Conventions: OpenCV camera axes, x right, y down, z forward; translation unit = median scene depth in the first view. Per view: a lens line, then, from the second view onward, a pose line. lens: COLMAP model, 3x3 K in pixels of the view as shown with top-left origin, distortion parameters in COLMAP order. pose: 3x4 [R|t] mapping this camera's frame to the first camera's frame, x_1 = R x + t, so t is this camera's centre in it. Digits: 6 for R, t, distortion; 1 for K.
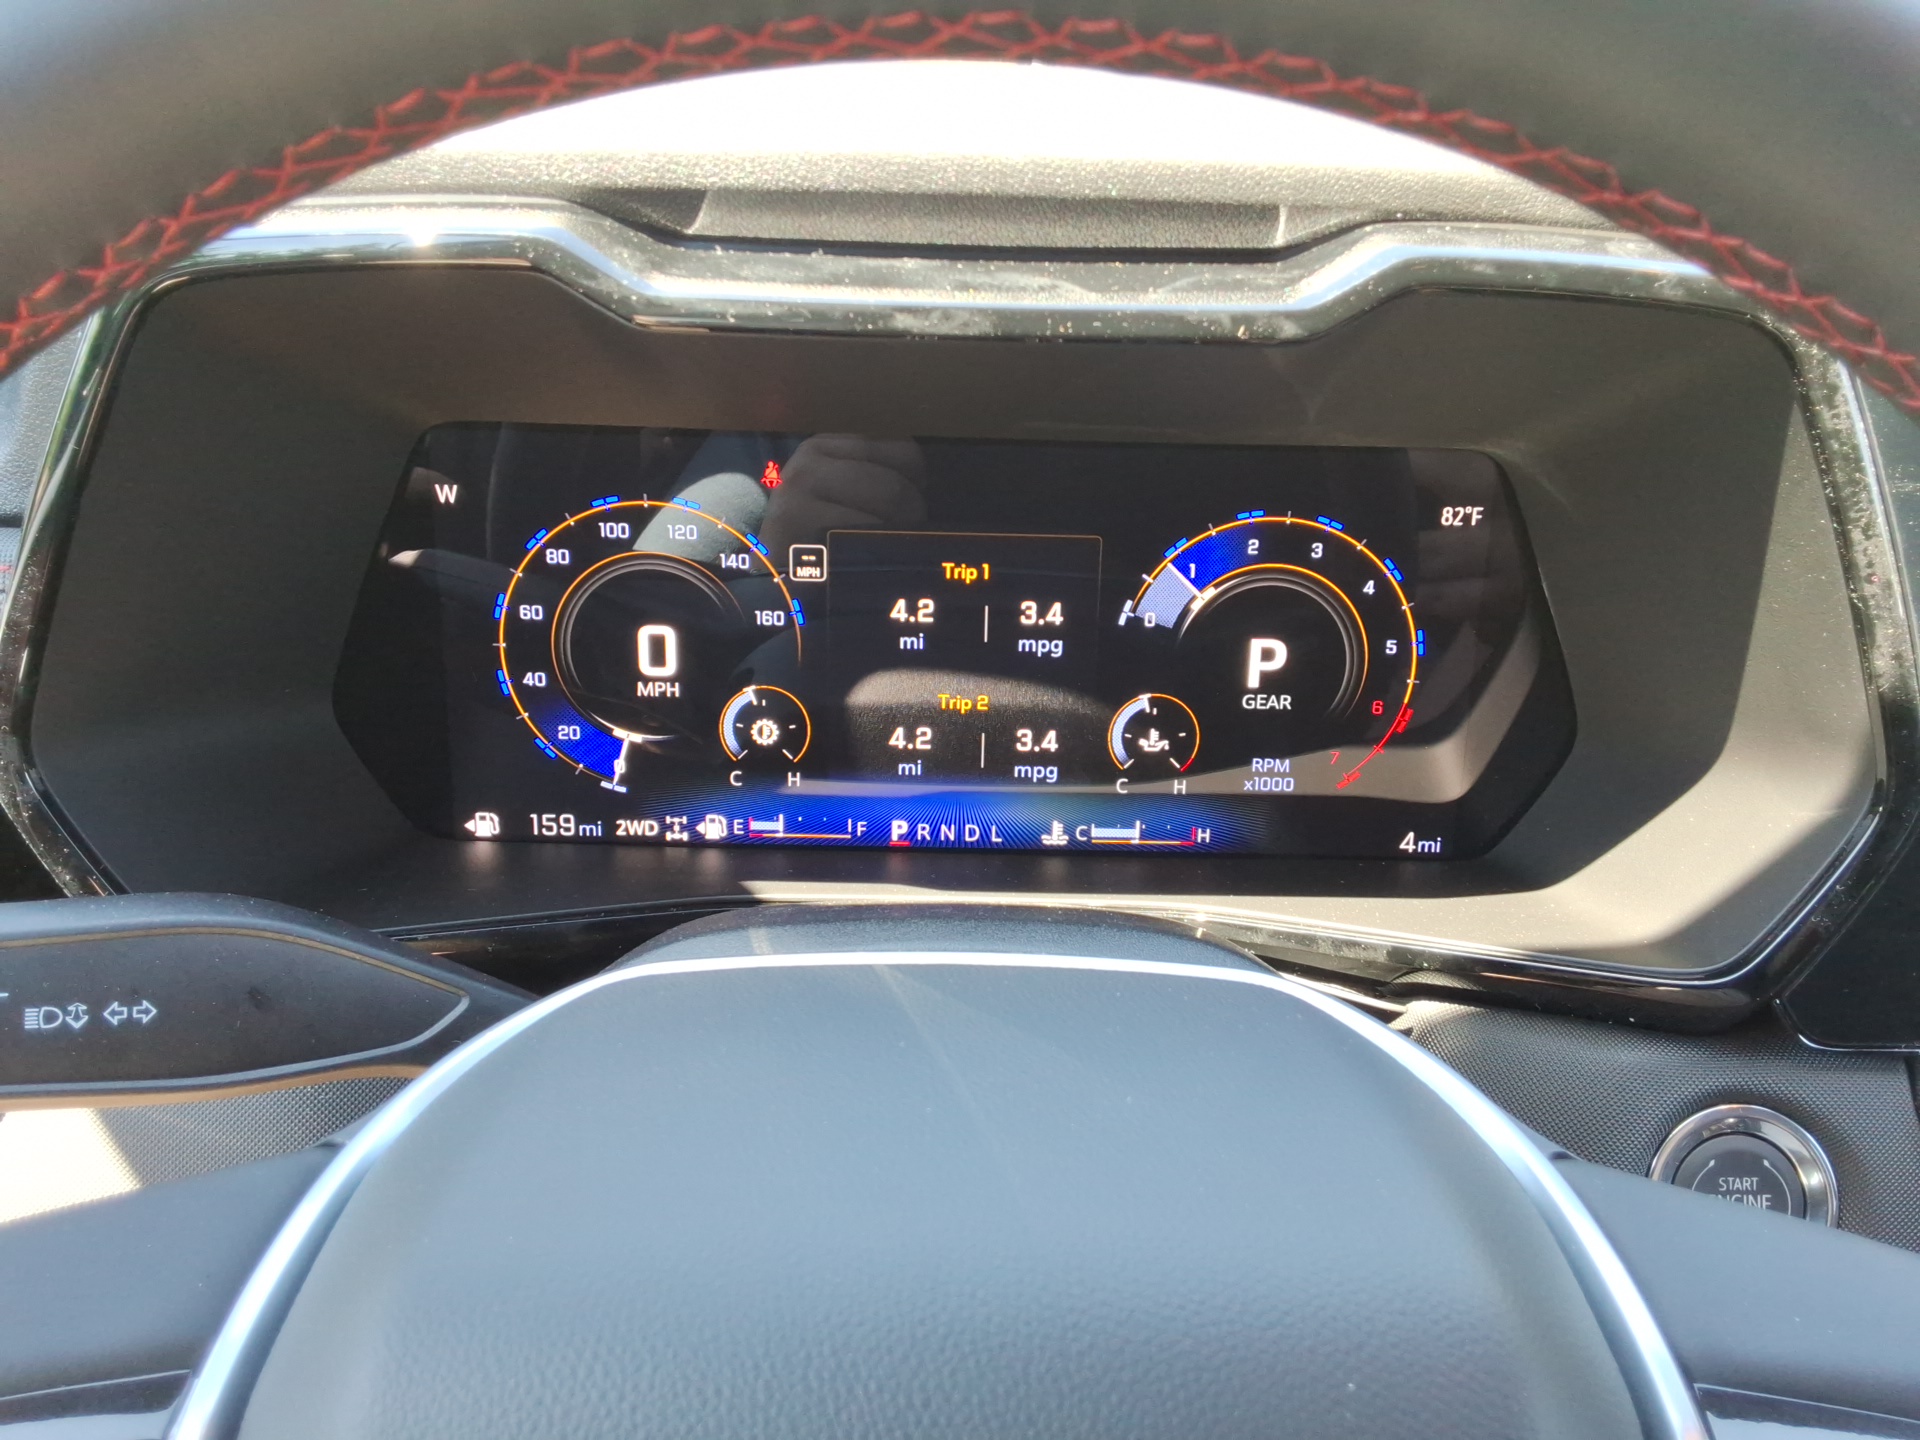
lens RADIAL K [[1544.8, 0, 988.5], [0, 1544.8, 696.1], [0, 0, 1]] dist [0.117431, -0.182929]
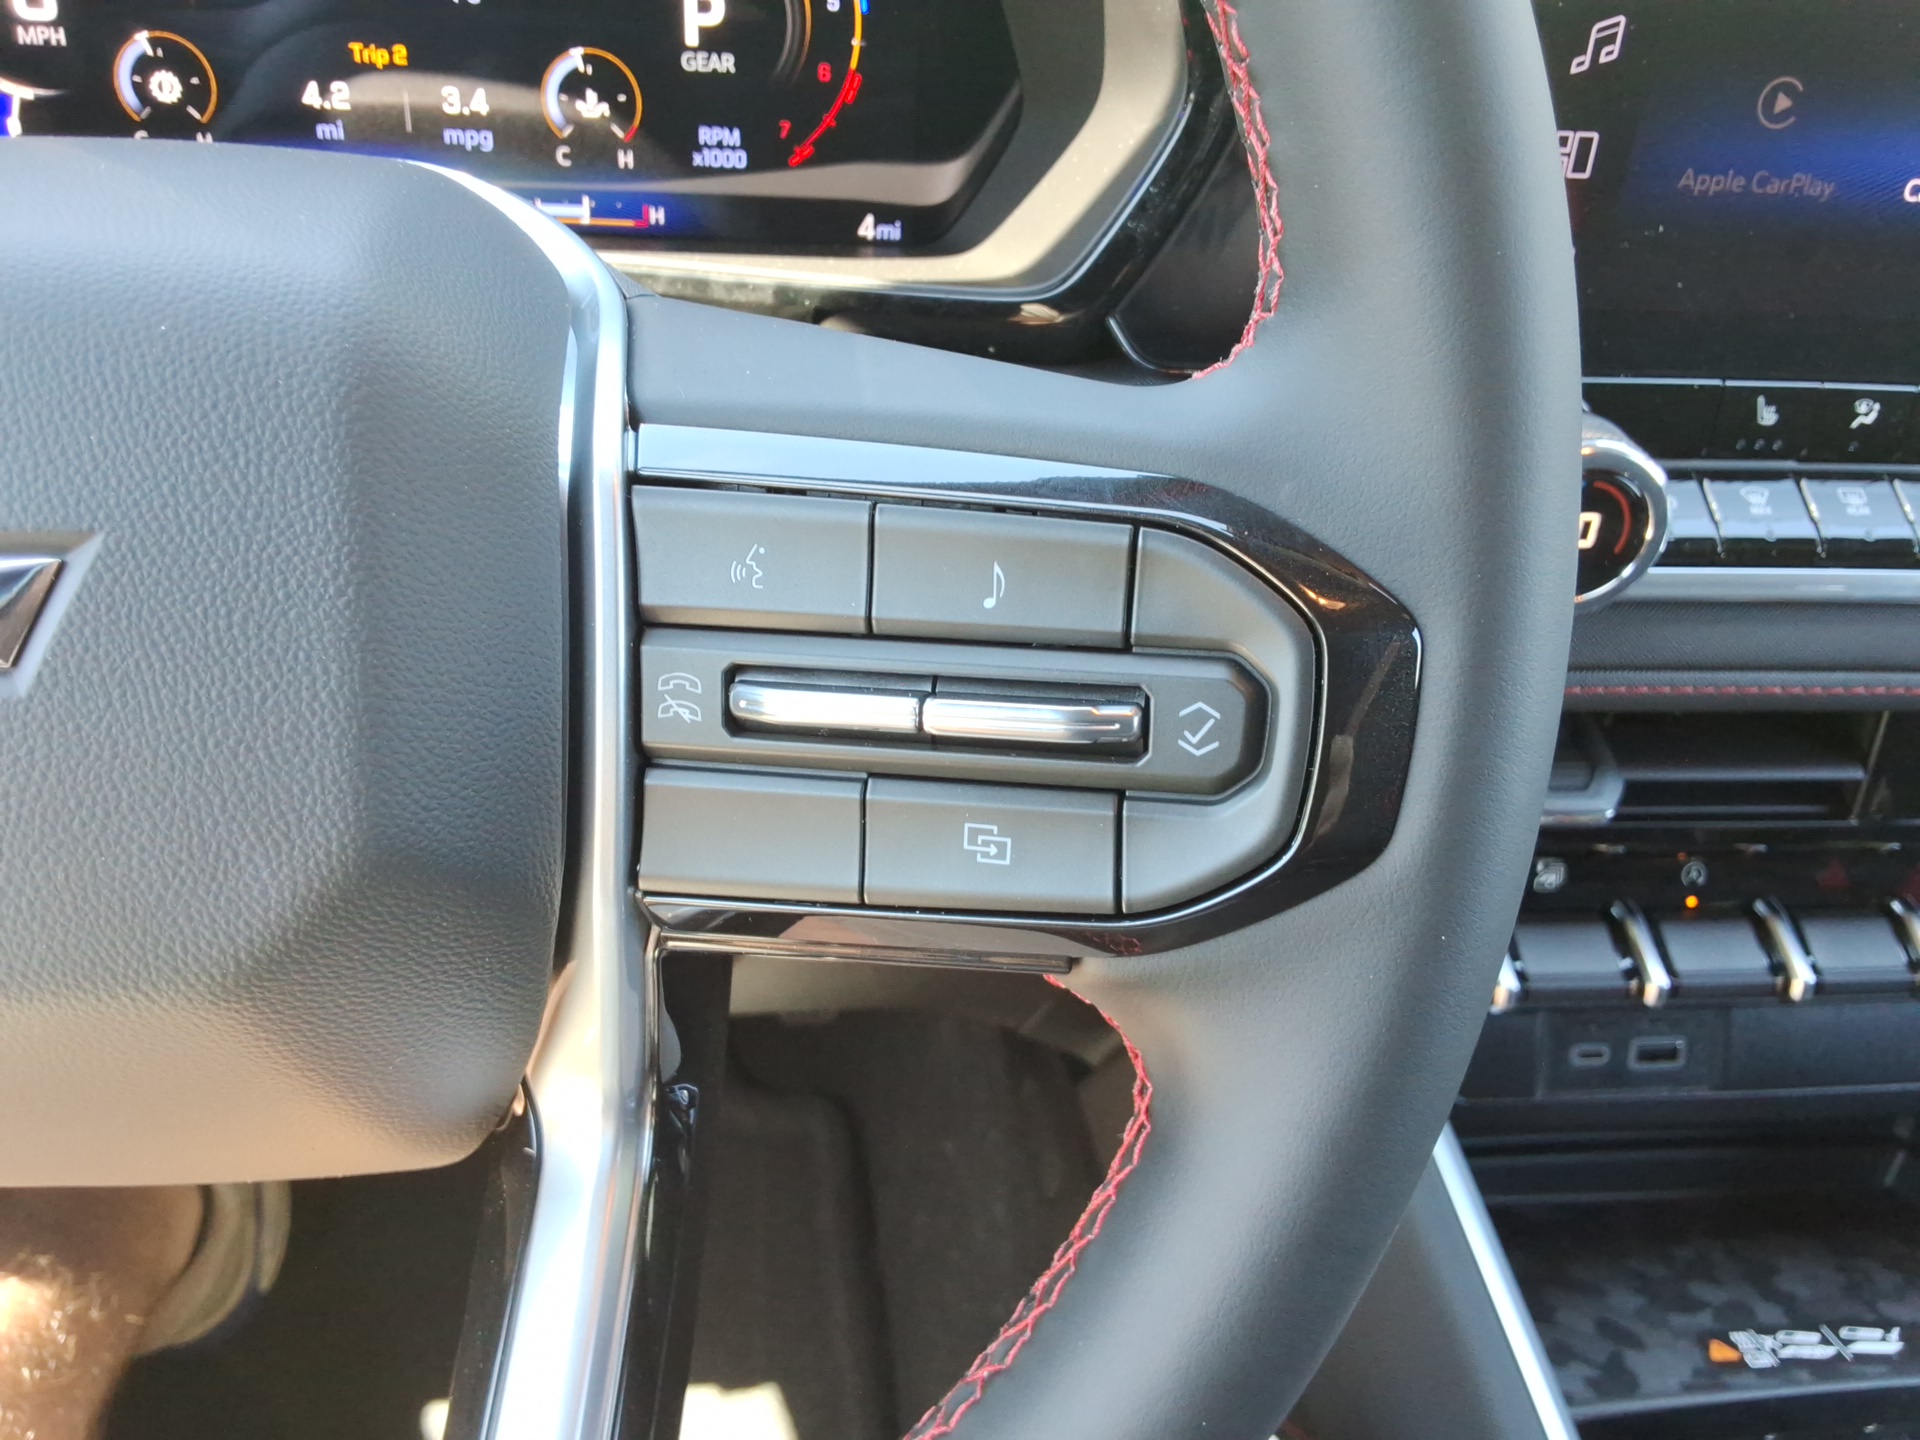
lens RADIAL K [[1555.8, 0, 988.0], [0, 1555.8, 694.9], [0, 0, 1]] dist [0.100567, -0.193598]
pose [[0.996072, -0.010617, 0.087911, 0.262991], [-0.009029, 0.975434, 0.220109, 0.168981], [-0.088088, -0.220038, 0.971506, -0.039232]]
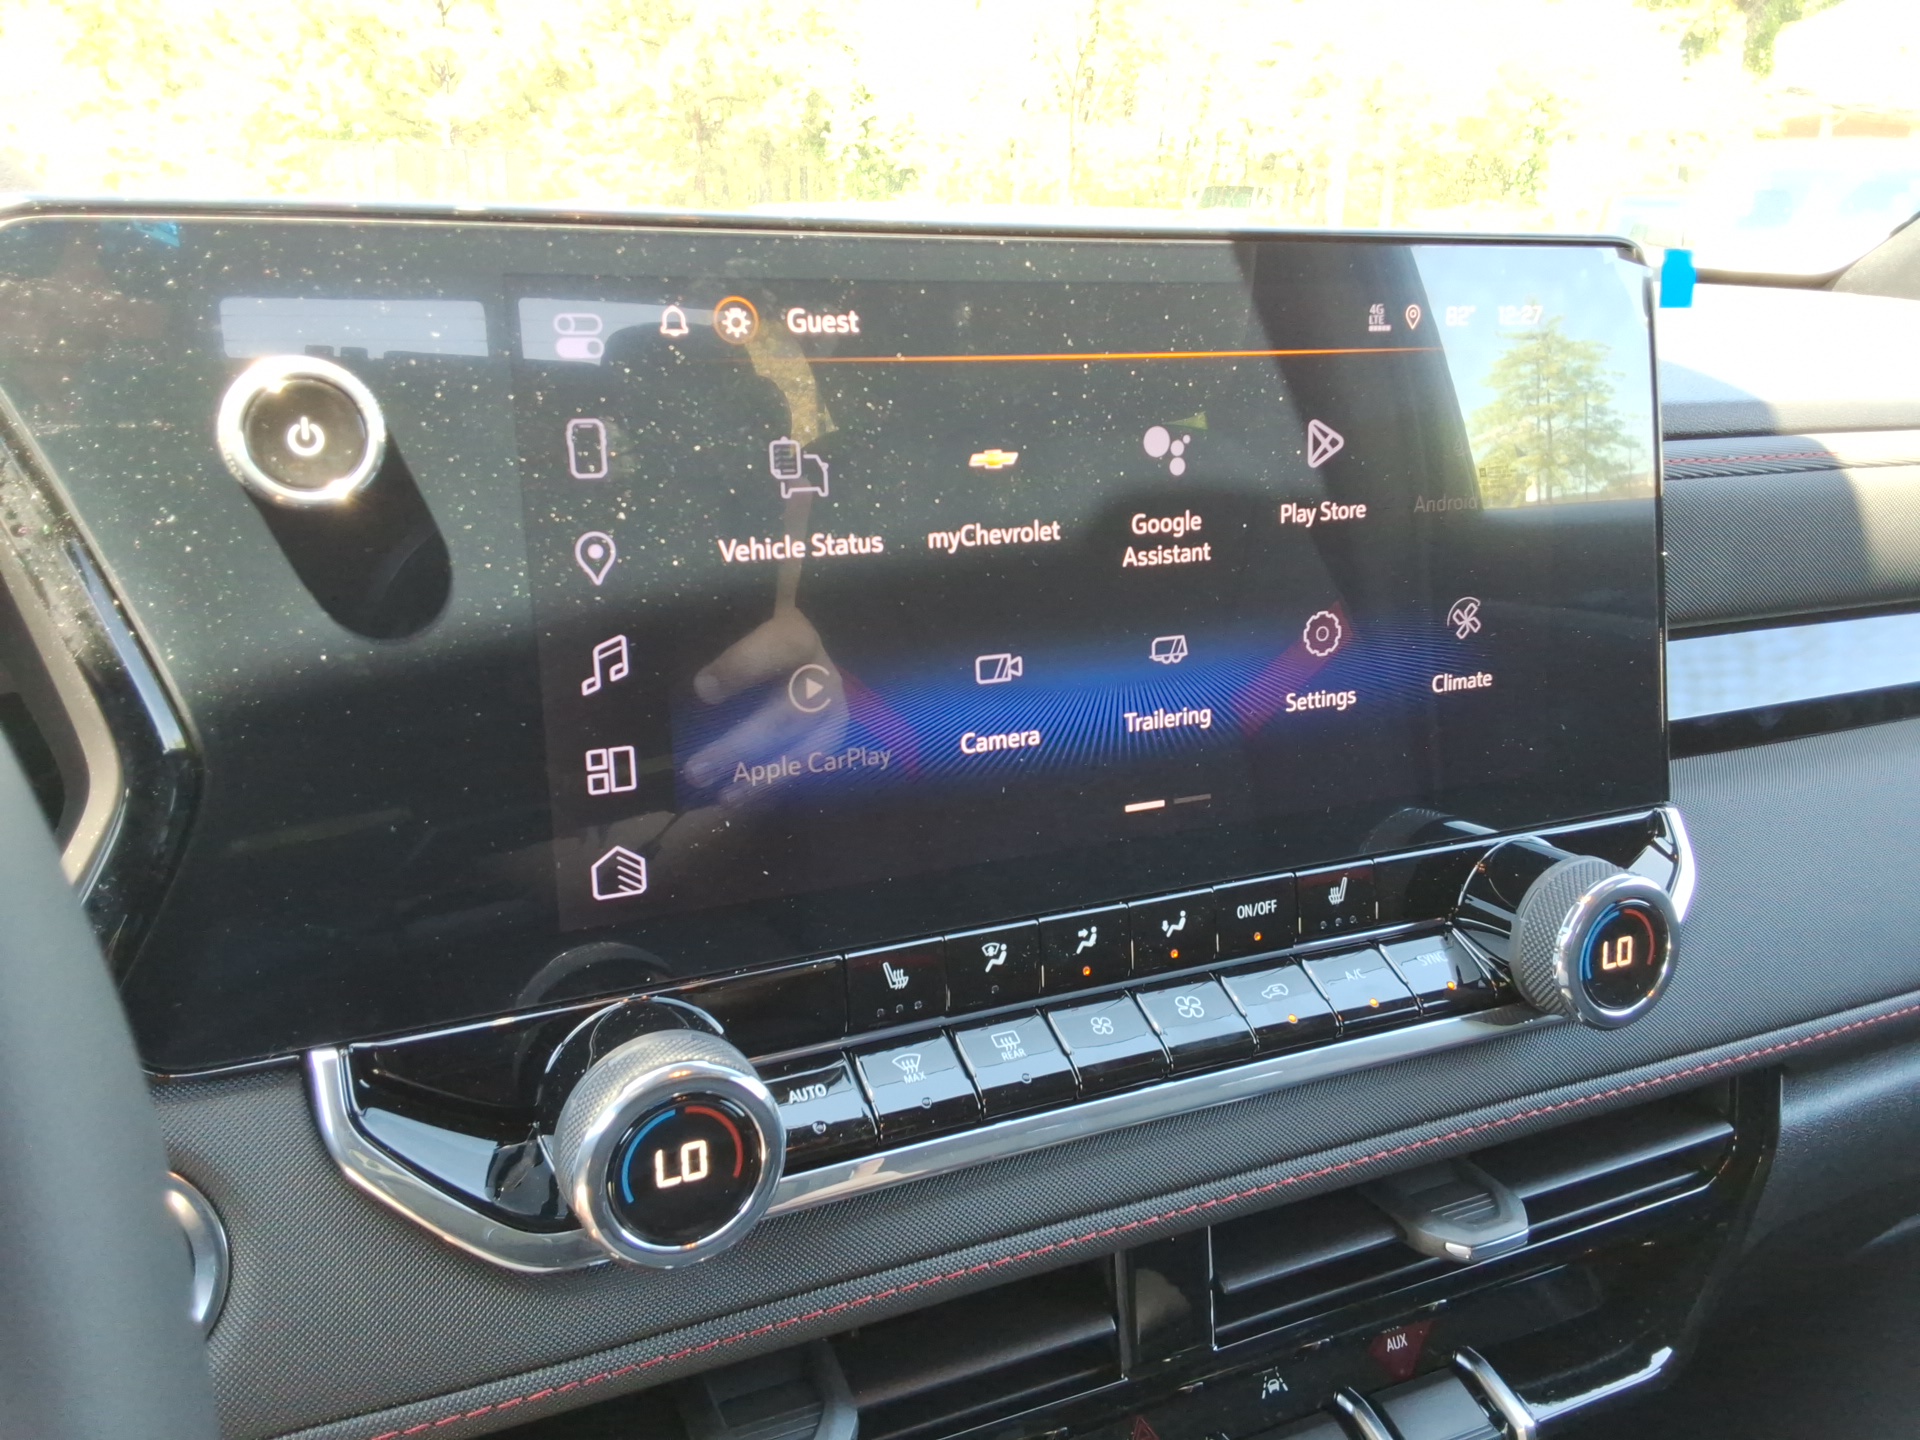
lens RADIAL K [[1533.6, 0, 981.2], [0, 1533.6, 701.8], [0, 0, 1]] dist [0.125930, -0.211010]
pose [[0.913110, -0.123430, 0.388581, 0.511643], [0.168433, 0.982142, -0.083824, 0.135640], [-0.371295, 0.141991, 0.917594, 0.002754]]
